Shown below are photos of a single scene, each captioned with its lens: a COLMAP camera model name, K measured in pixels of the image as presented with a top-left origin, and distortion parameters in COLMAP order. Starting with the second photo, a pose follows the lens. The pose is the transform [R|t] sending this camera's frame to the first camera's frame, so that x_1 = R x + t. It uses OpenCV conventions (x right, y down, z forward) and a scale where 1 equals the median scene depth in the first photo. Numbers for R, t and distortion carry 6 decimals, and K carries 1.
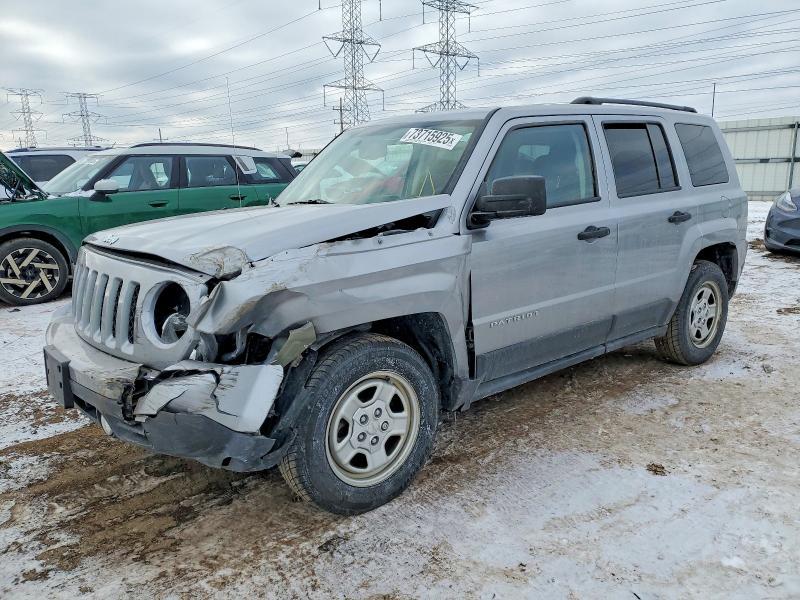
lens RADIAL K [[633.2, 0, 400.7], [0, 633.2, 274.1], [0, 0, 1]] dist [0.019140, 0.002724]
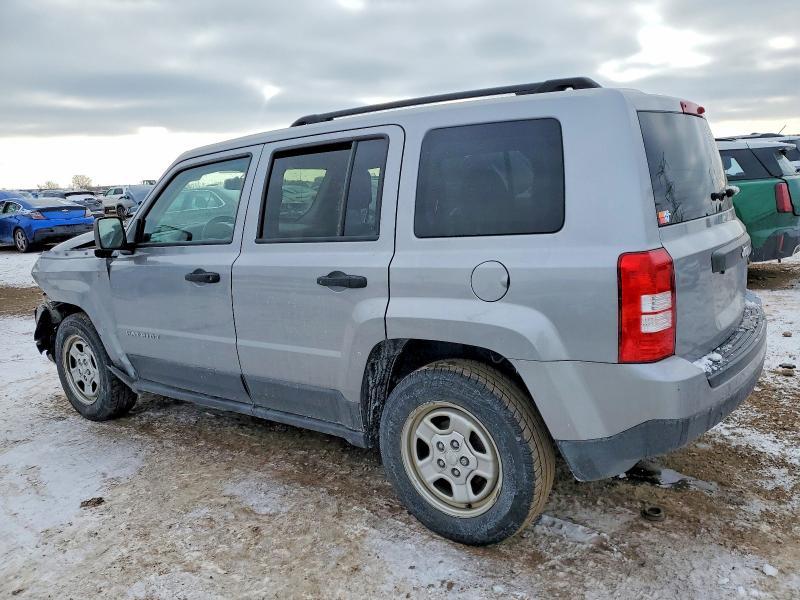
lens RADIAL K [[633.2, 0, 400.7], [0, 633.2, 274.1], [0, 0, 1]] dist [0.019140, 0.002724]
pose [[0.224793, 0.135132, -0.964991, 1.136608], [-0.096071, 0.988586, 0.116056, -0.182834], [0.969659, 0.066619, 0.235209, 0.932967]]
